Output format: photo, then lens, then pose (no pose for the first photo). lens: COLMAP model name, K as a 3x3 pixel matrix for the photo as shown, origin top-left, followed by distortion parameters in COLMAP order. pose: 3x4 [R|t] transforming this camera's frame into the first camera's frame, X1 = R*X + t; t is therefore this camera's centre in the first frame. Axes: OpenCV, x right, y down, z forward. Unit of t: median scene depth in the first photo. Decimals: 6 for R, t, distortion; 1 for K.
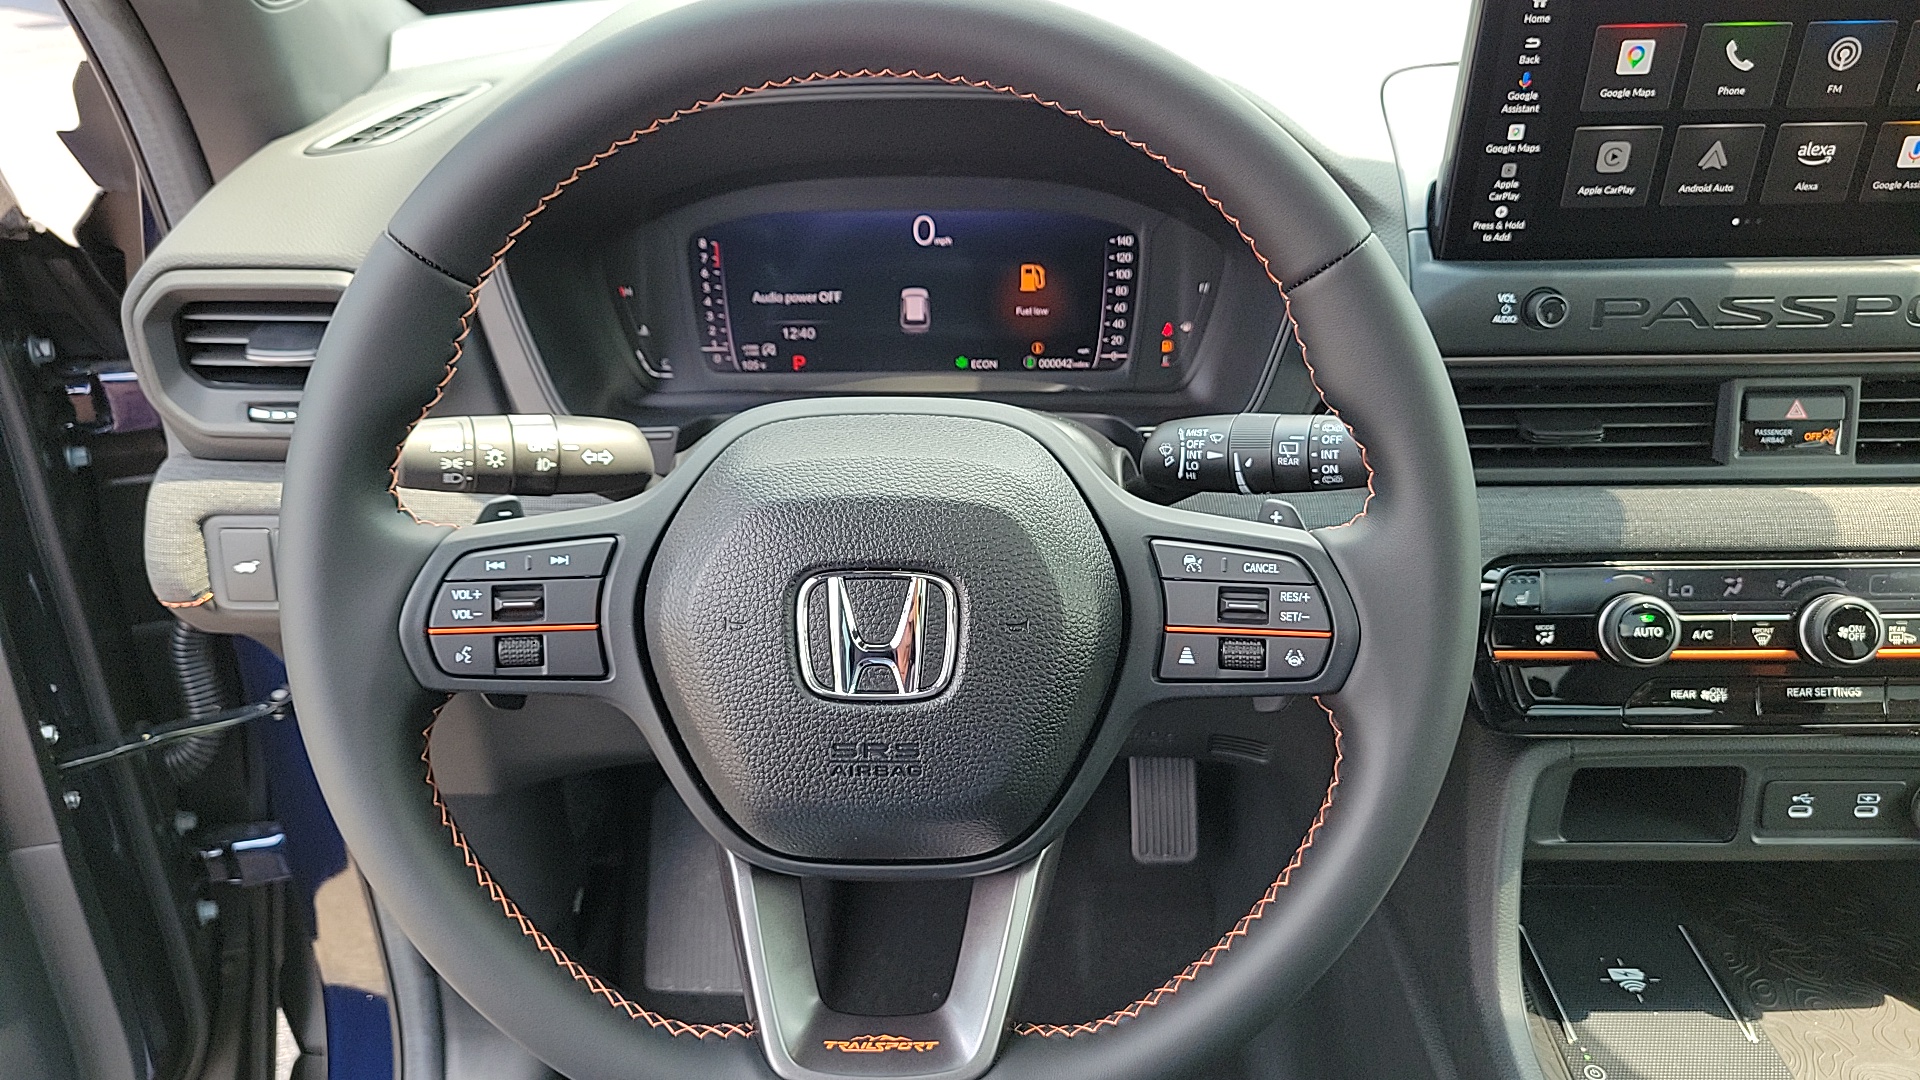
lens RADIAL K [[1471.3, 0, 969.6], [0, 1471.3, 530.3], [0, 0, 1]] dist [0.035487, -0.033075]
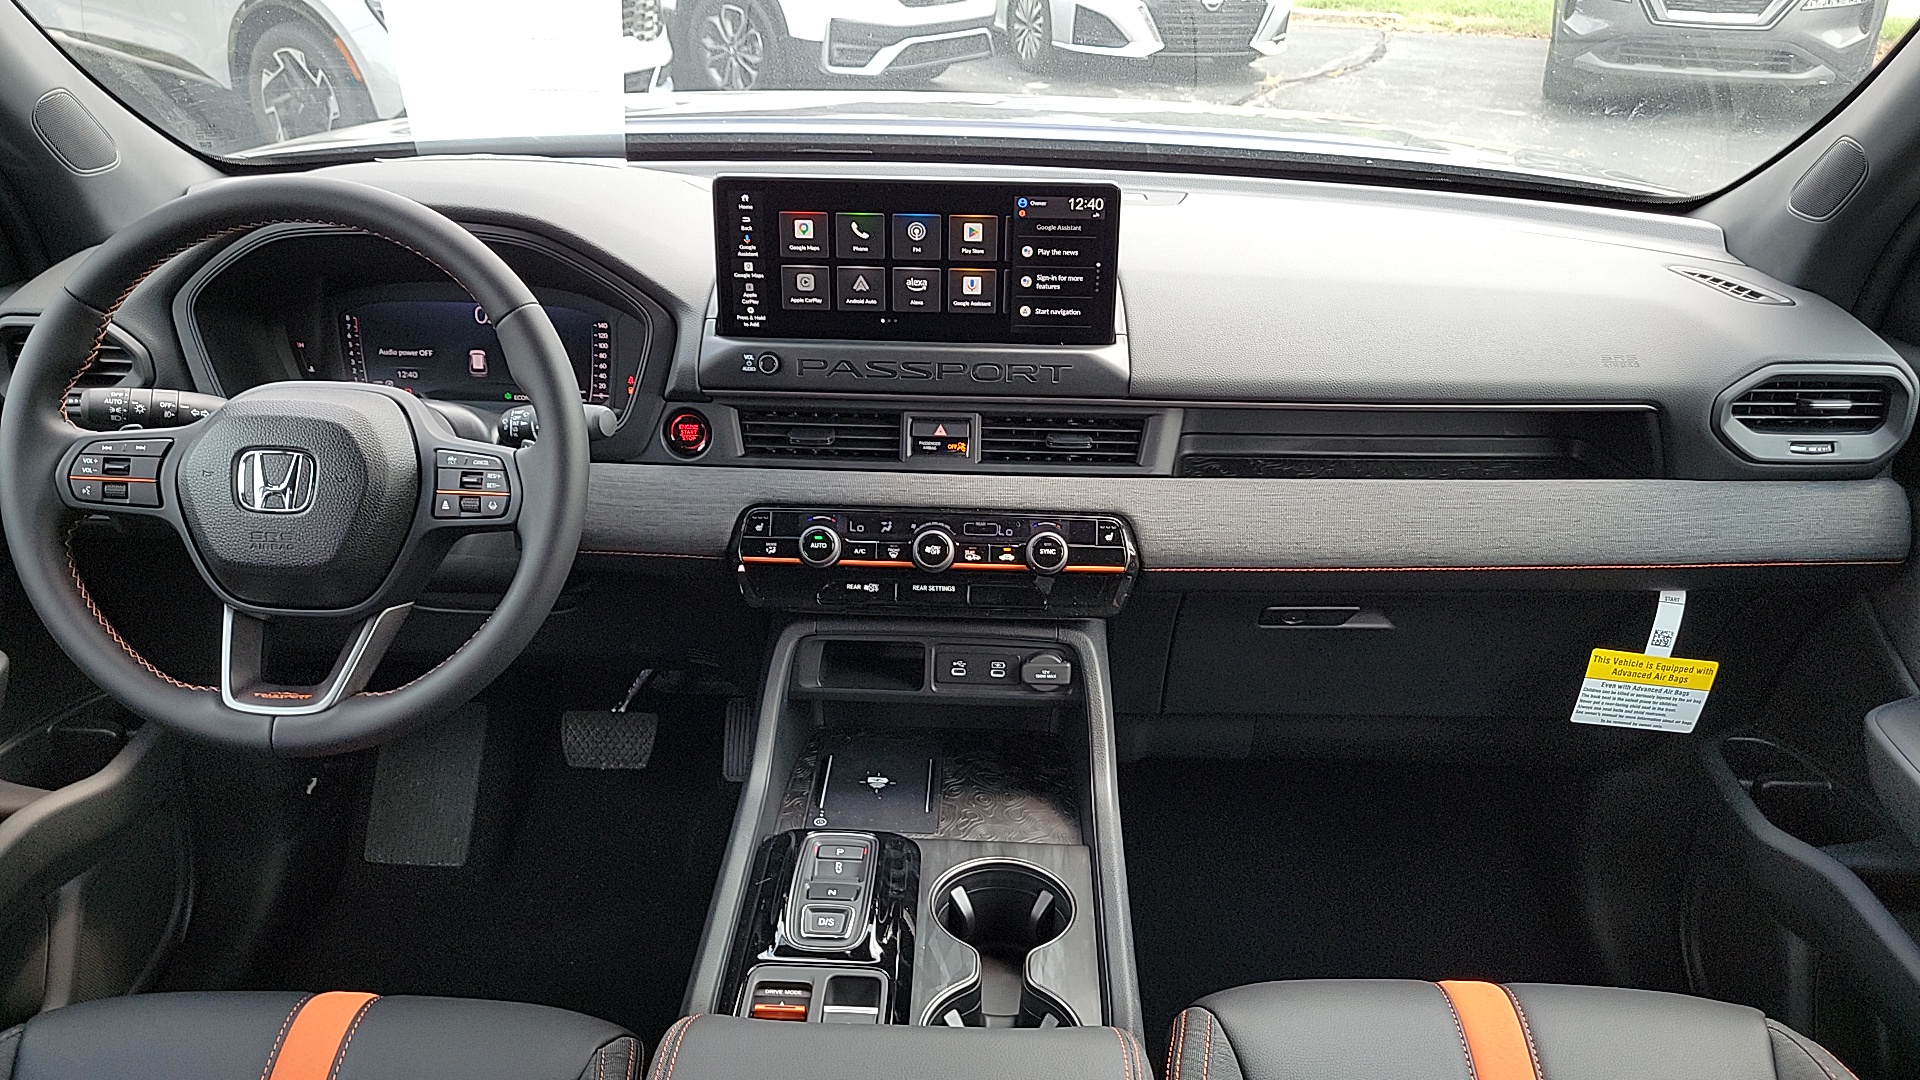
lens RADIAL K [[1471.3, 0, 977.2], [0, 1471.3, 518.3], [0, 0, 1]] dist [0.035487, -0.033075]
pose [[0.999282, 0.035741, -0.012600, 0.651926], [-0.036864, 0.993850, -0.104414, 0.207757], [0.008790, 0.104804, 0.994454, -0.732800]]
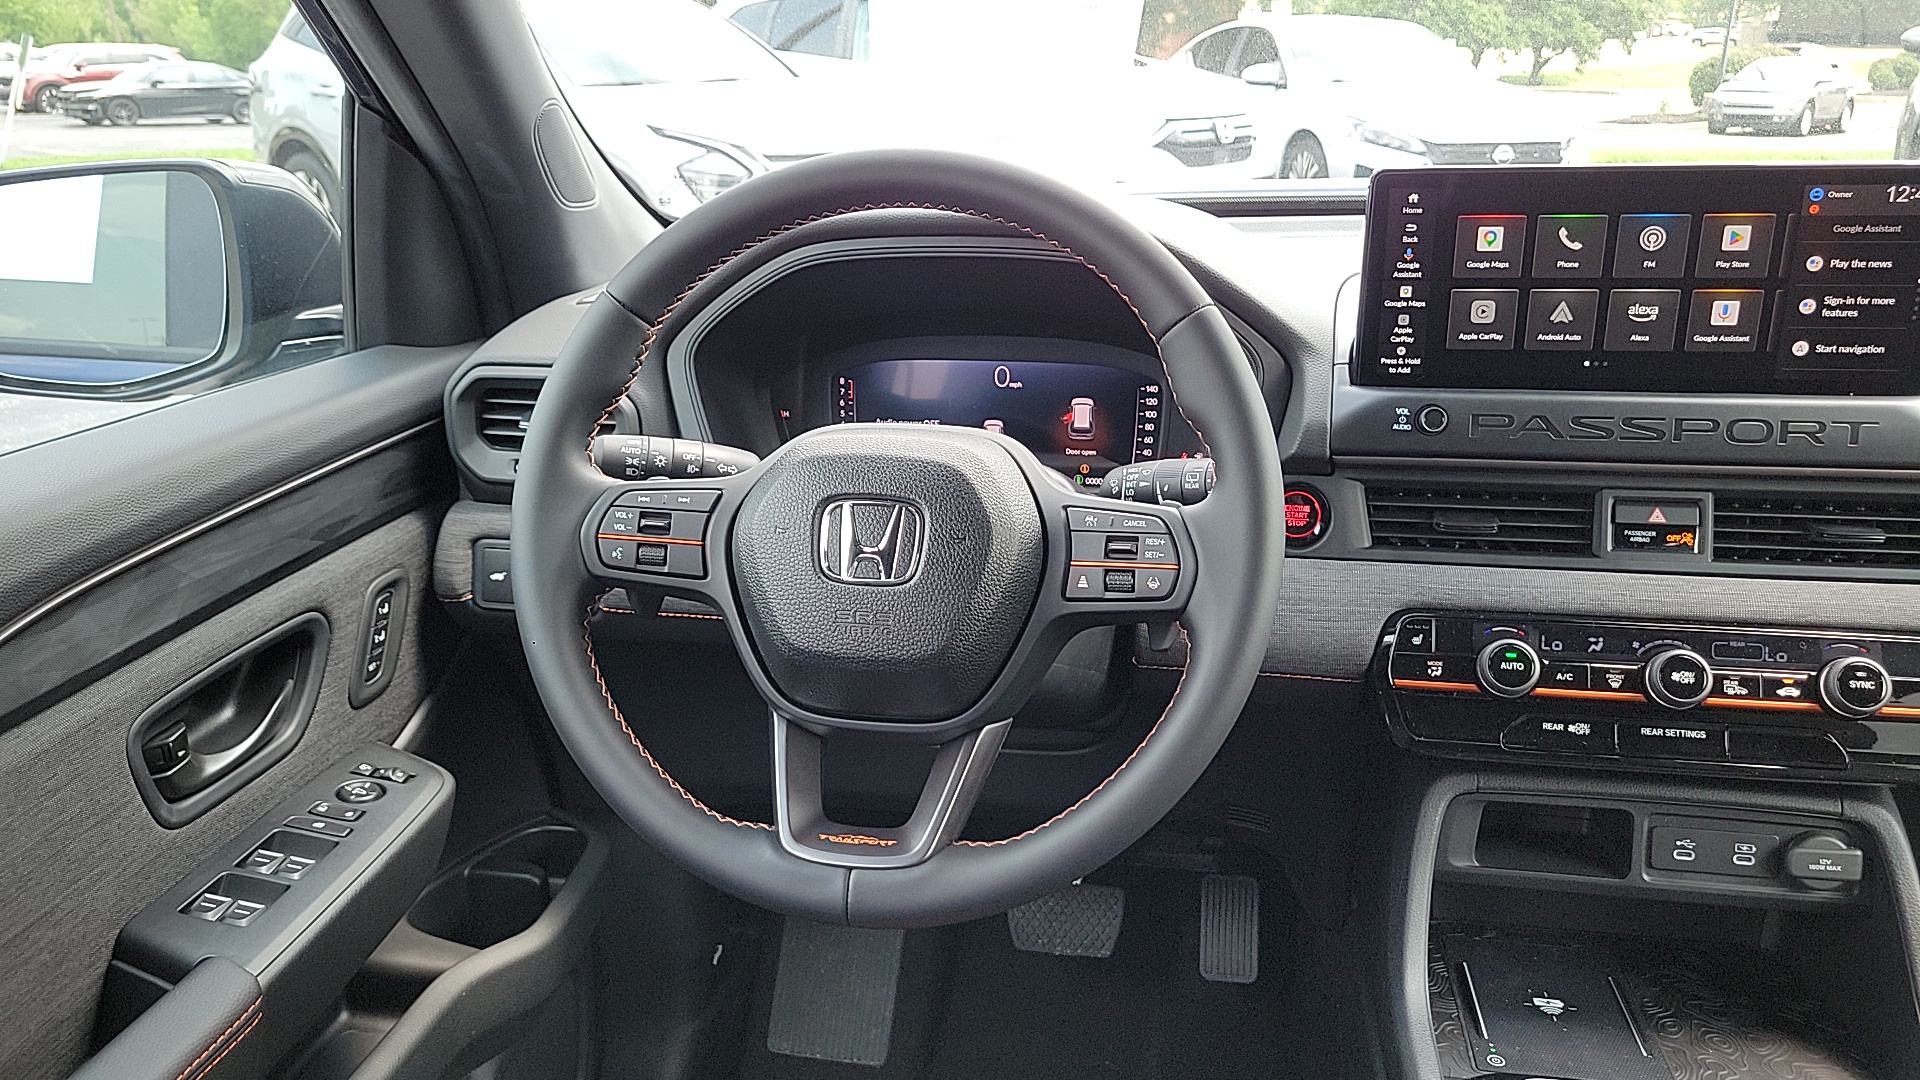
lens RADIAL K [[1471.3, 0, 960.9], [0, 1471.3, 527.9], [0, 0, 1]] dist [0.035487, -0.033075]
pose [[0.983970, 0.047184, -0.171981, 0.199247], [-0.082718, 0.975105, -0.205736, 0.247301], [0.157993, 0.216664, 0.963377, -0.318677]]
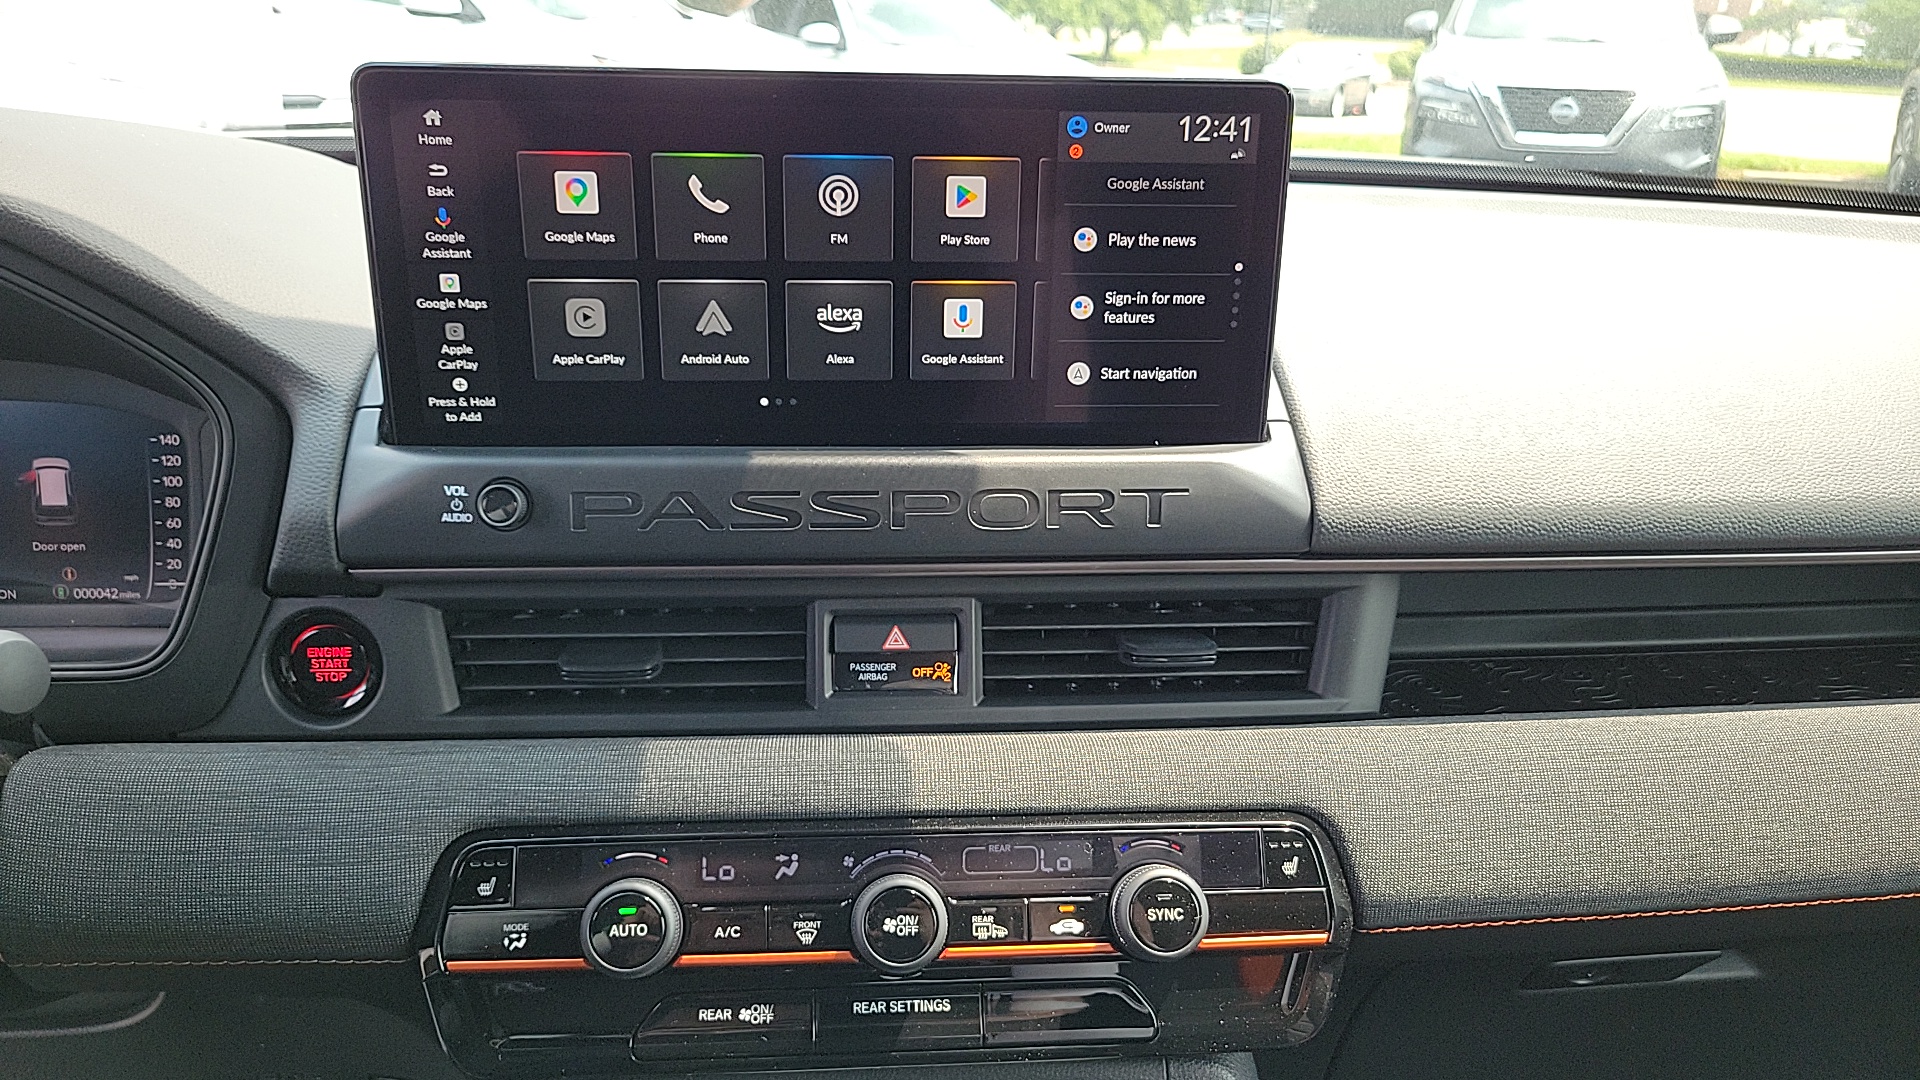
lens RADIAL K [[1471.3, 0, 967.1], [0, 1471.3, 550.4], [0, 0, 1]] dist [0.035487, -0.033075]
pose [[0.996298, 0.001561, 0.085956, 0.549427], [0.014147, 0.983227, -0.181834, 0.017814], [-0.084799, 0.182377, 0.979565, 0.218839]]
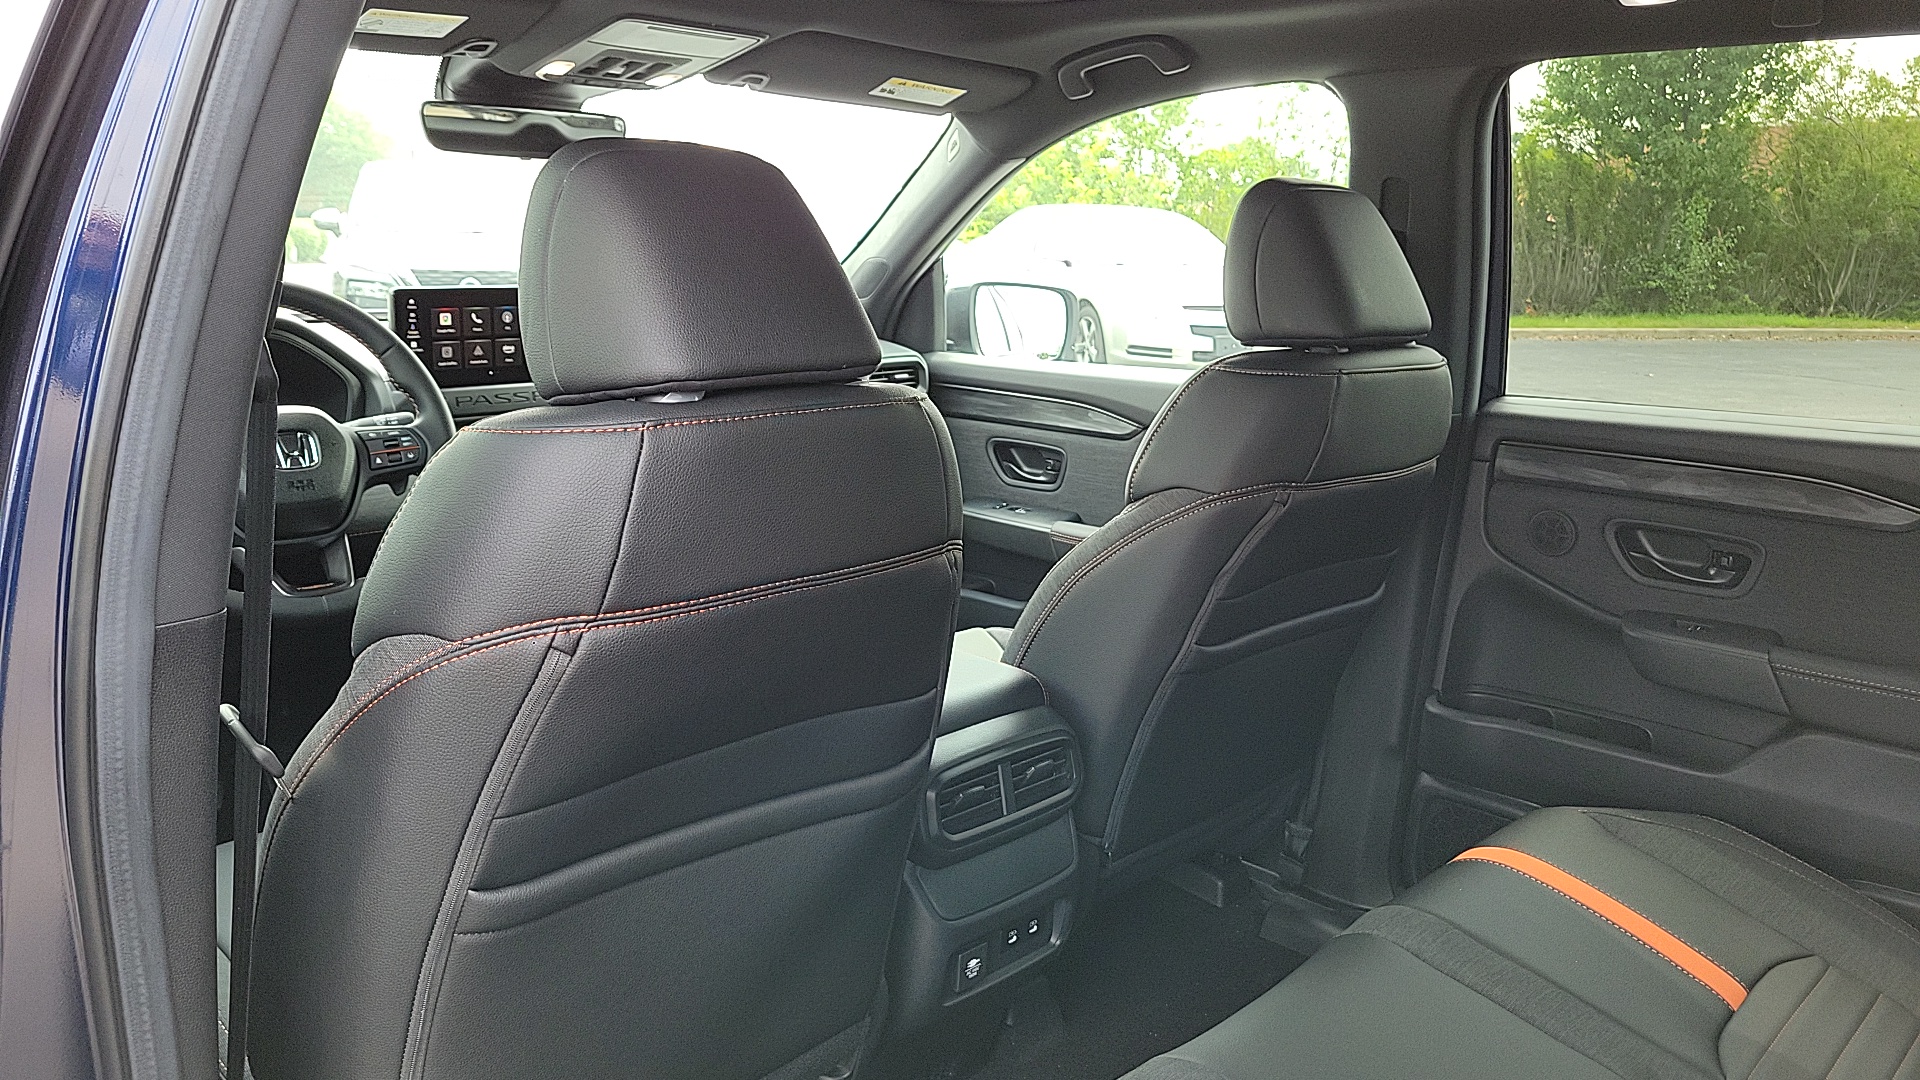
lens RADIAL K [[1471.3, 0, 953.3], [0, 1471.3, 532.2], [0, 0, 1]] dist [0.035487, -0.033075]
pose [[0.697757, -0.123624, 0.705587, -0.958713], [0.338656, 0.924897, -0.172849, 0.905935], [-0.631227, 0.359558, 0.687219, -1.496325]]
